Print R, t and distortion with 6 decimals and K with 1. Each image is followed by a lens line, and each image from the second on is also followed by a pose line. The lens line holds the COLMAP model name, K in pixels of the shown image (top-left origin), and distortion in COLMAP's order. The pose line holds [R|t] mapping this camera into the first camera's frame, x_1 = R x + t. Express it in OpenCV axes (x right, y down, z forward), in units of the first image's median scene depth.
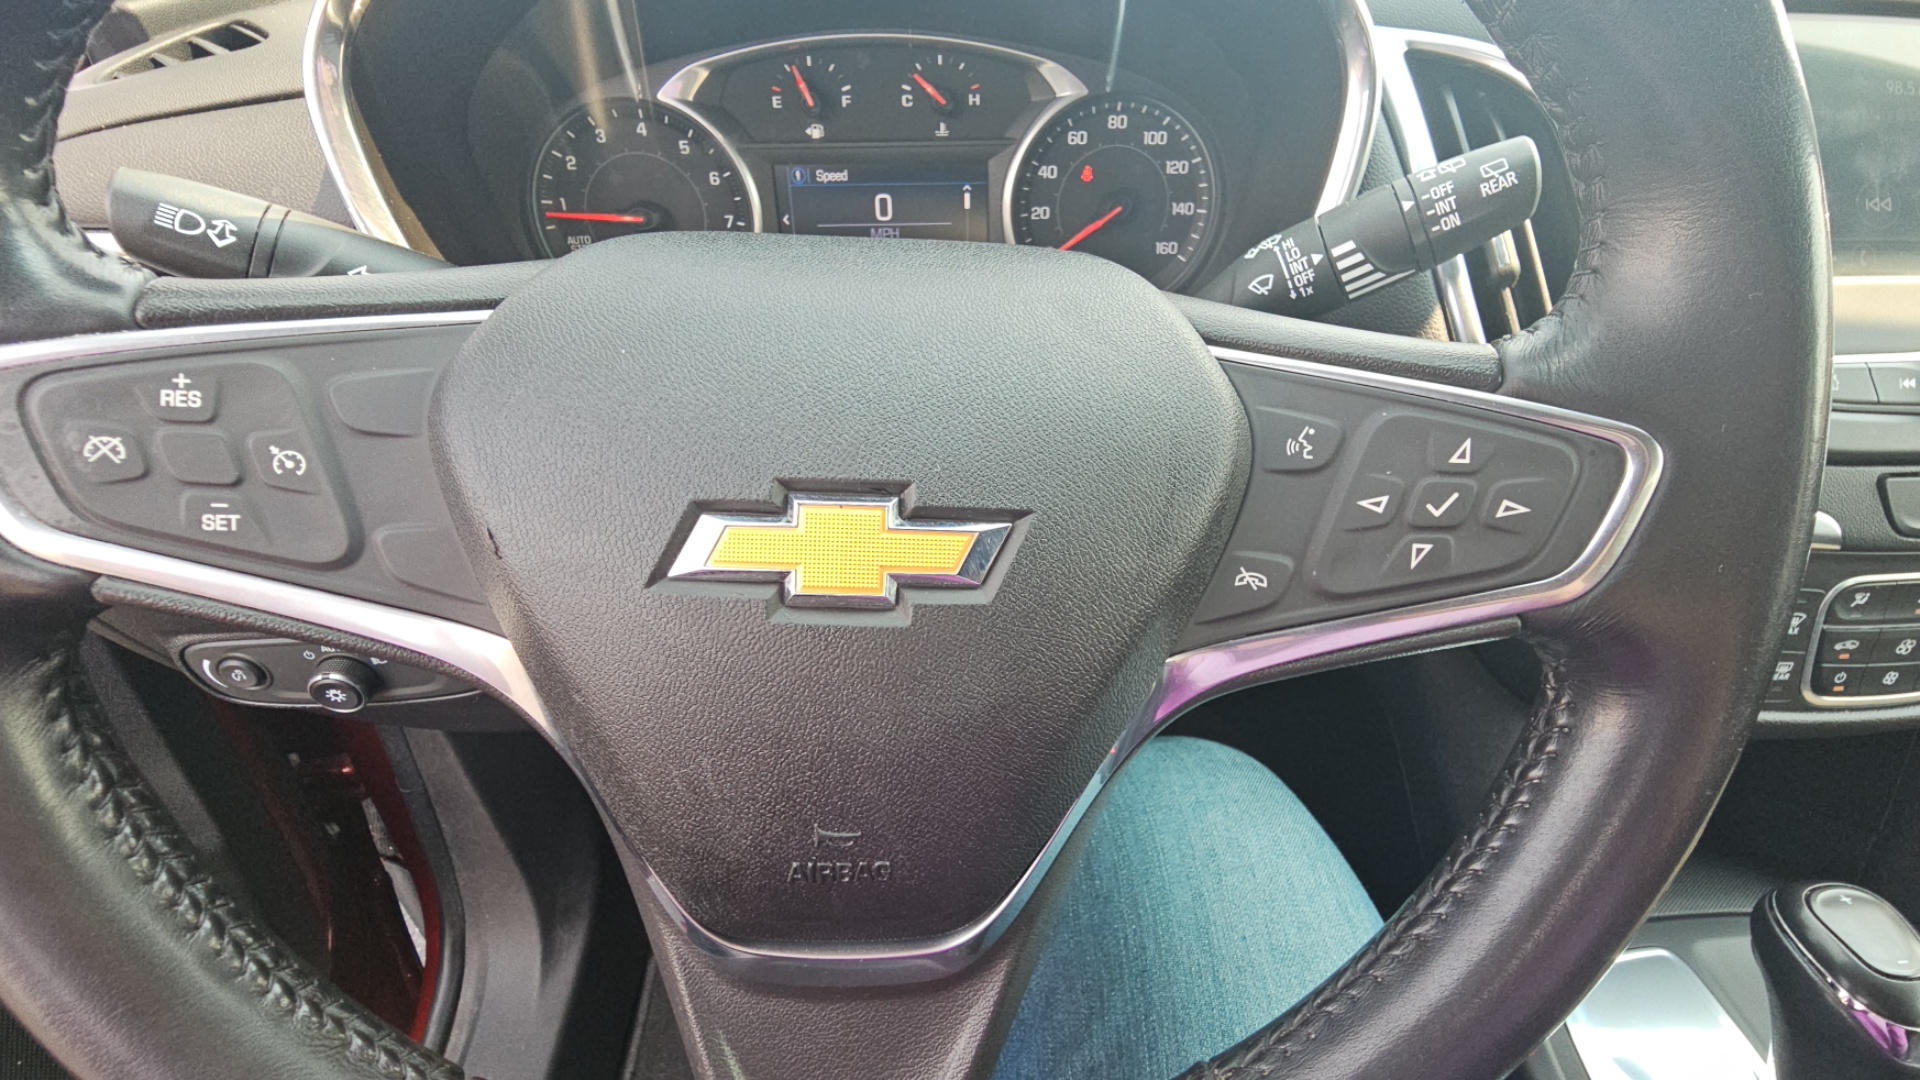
lens RADIAL K [[857.0, 0, 980.3], [0, 857.0, 542.3], [0, 0, 1]] dist [0.004371, -0.005150]
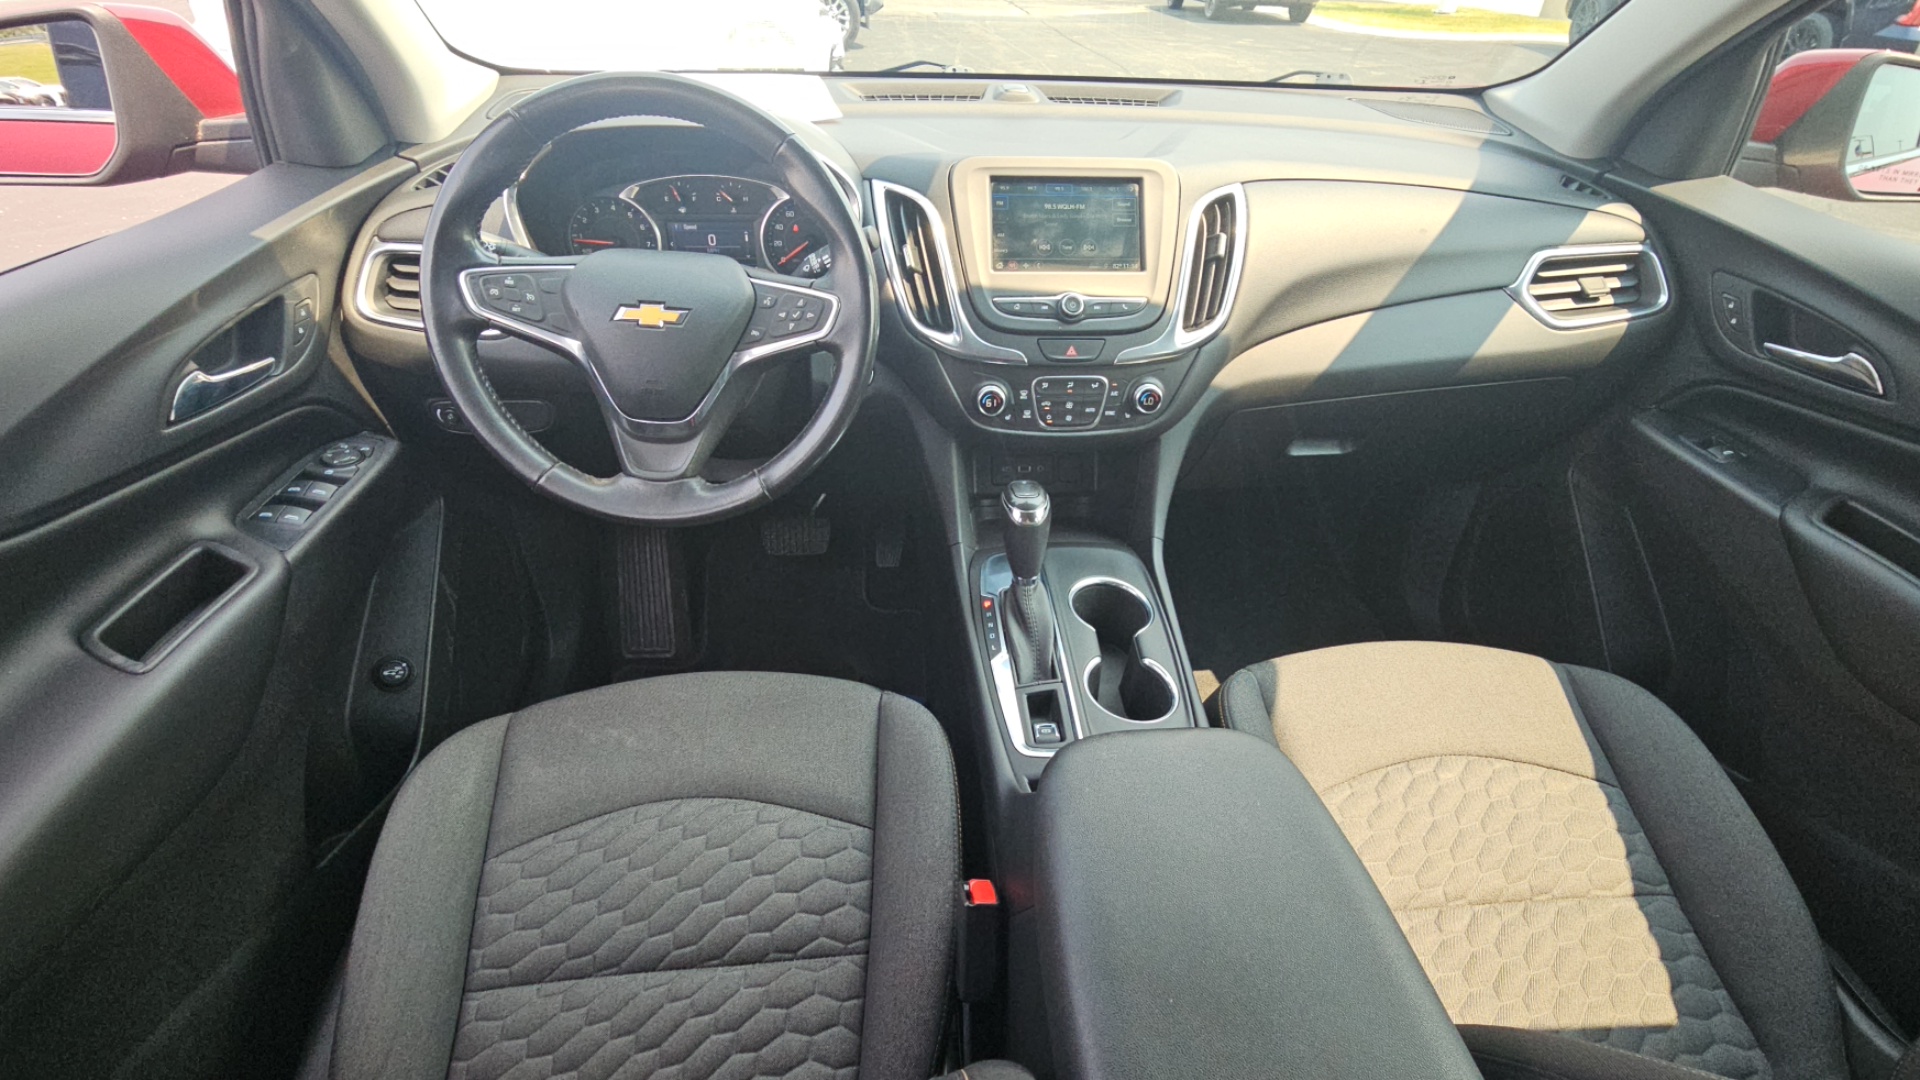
lens RADIAL K [[848.3, 0, 981.6], [0, 848.3, 542.8], [0, 0, 1]] dist [-0.000449, -0.003372]
pose [[0.999444, 0.009748, 0.031882, 0.637297], [-0.009176, 0.999795, -0.018055, 0.556395], [-0.032051, 0.017752, 0.999329, -1.556819]]
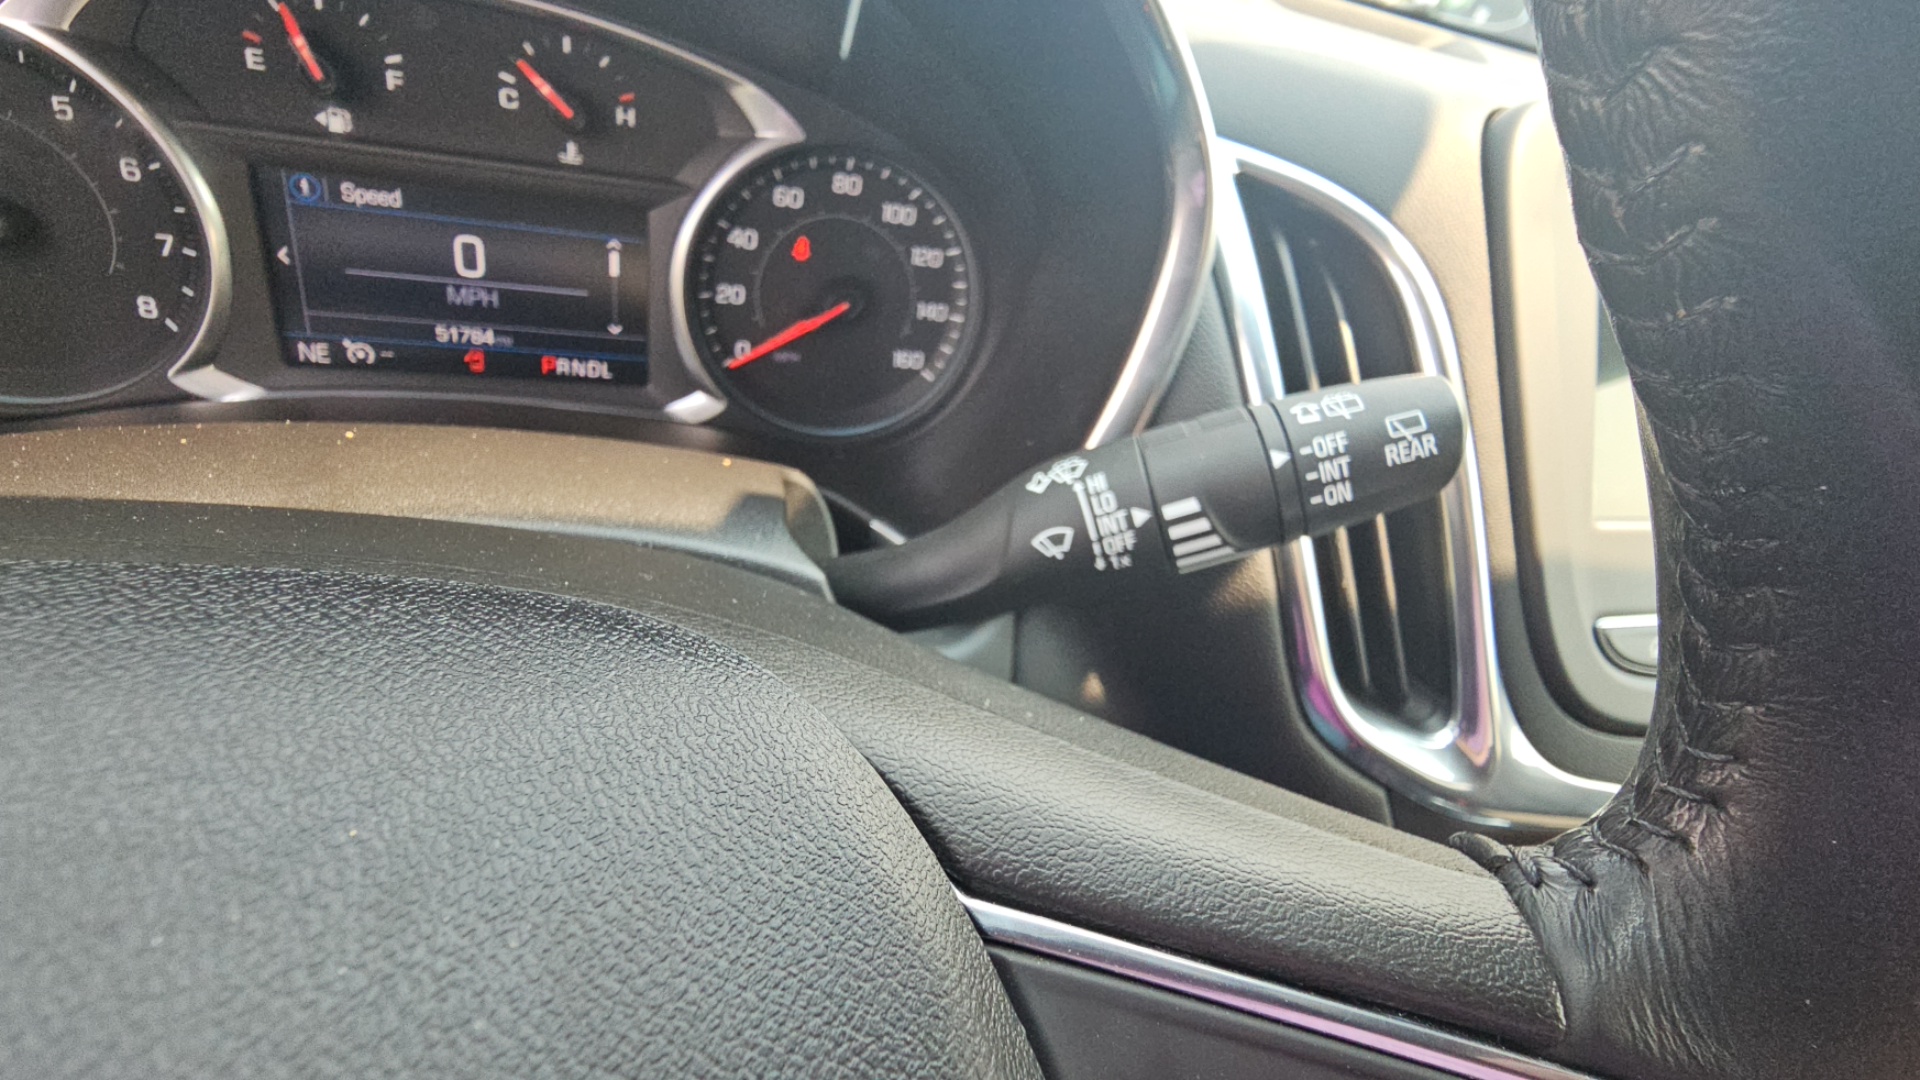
lens RADIAL K [[861.3, 0, 981.4], [0, 861.3, 539.2], [0, 0, 1]] dist [-0.000235, -0.005630]
pose [[0.952303, 0.040905, 0.302400, 0.066402], [-0.042694, 0.999088, -0.000696, -0.214570], [-0.302152, -0.012248, 0.953181, 0.306044]]
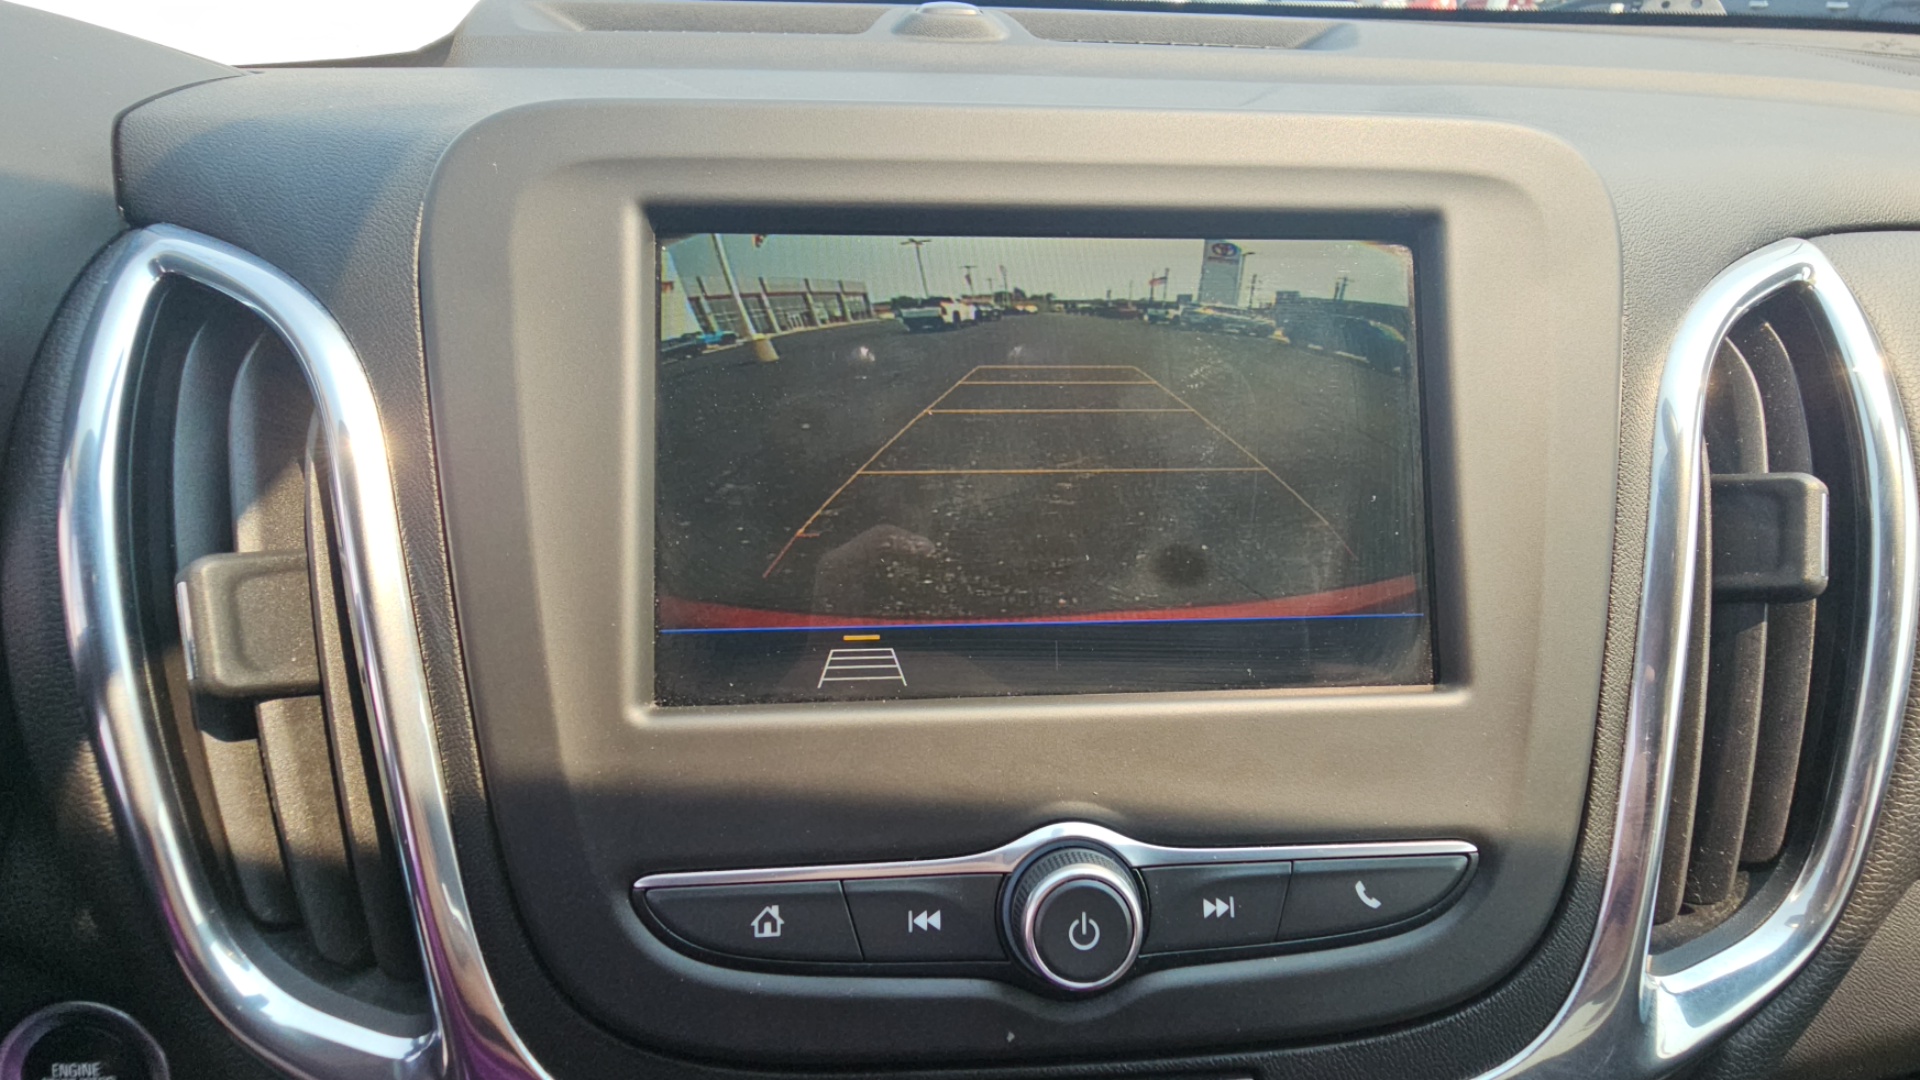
lens RADIAL K [[889.9, 0, 963.7], [0, 889.9, 549.1], [0, 0, 1]] dist [-0.001428, -0.000811]
pose [[0.999740, 0.021437, 0.007748, 0.895283], [-0.020768, 0.996736, -0.078010, -0.302759], [-0.009395, 0.077829, 0.996922, 0.350989]]
